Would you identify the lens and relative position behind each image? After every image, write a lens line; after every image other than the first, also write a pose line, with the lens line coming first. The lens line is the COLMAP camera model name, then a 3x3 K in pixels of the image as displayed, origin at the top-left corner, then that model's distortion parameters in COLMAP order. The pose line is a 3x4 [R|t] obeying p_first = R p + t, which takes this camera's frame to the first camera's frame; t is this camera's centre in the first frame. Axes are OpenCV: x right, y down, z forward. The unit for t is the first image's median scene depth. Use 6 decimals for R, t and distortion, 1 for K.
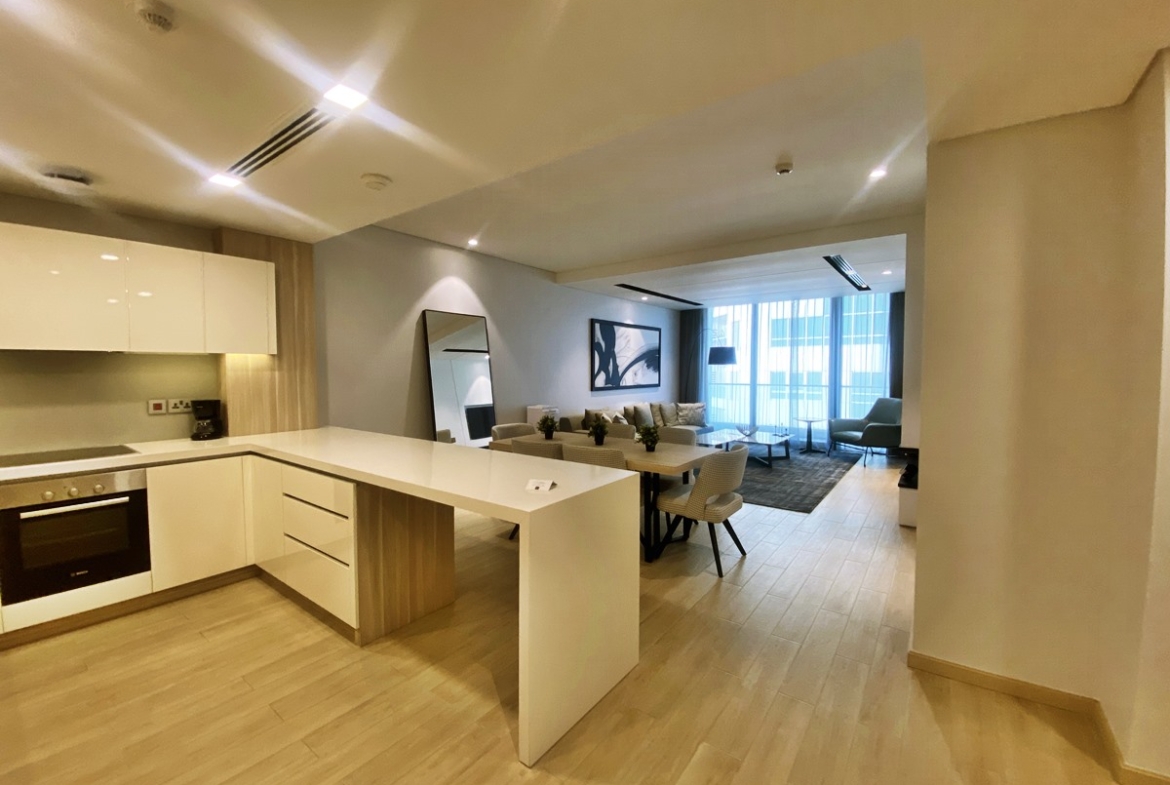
lens RADIAL K [[470.1, 0, 557.6], [0, 470.1, 388.1], [0, 0, 1]] dist [-0.000608, -0.000075]
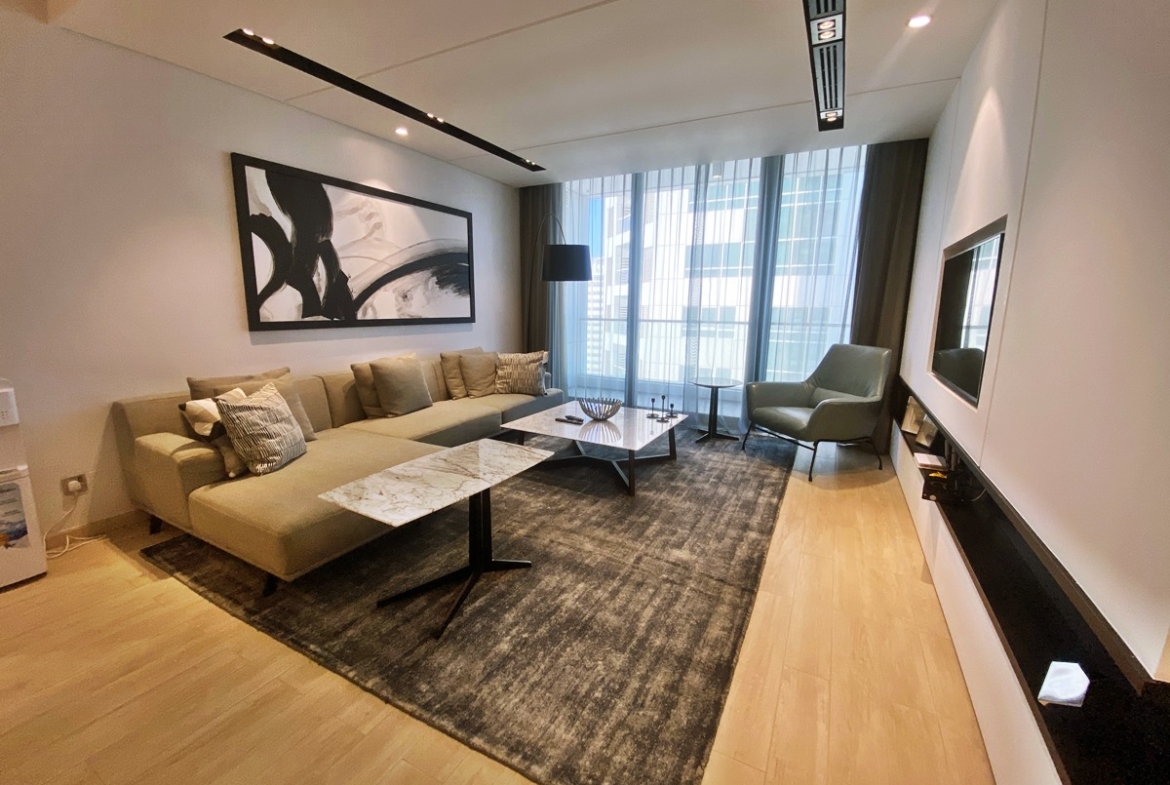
lens RADIAL K [[476.1, 0, 579.3], [0, 476.1, 390.8], [0, 0, 1]] dist [0.015445, -0.018415]
pose [[0.979918, -0.021803, 0.198205, 0.256892], [-0.006047, 0.990298, 0.138829, -0.001858], [-0.199309, -0.137240, 0.970279, 0.467257]]
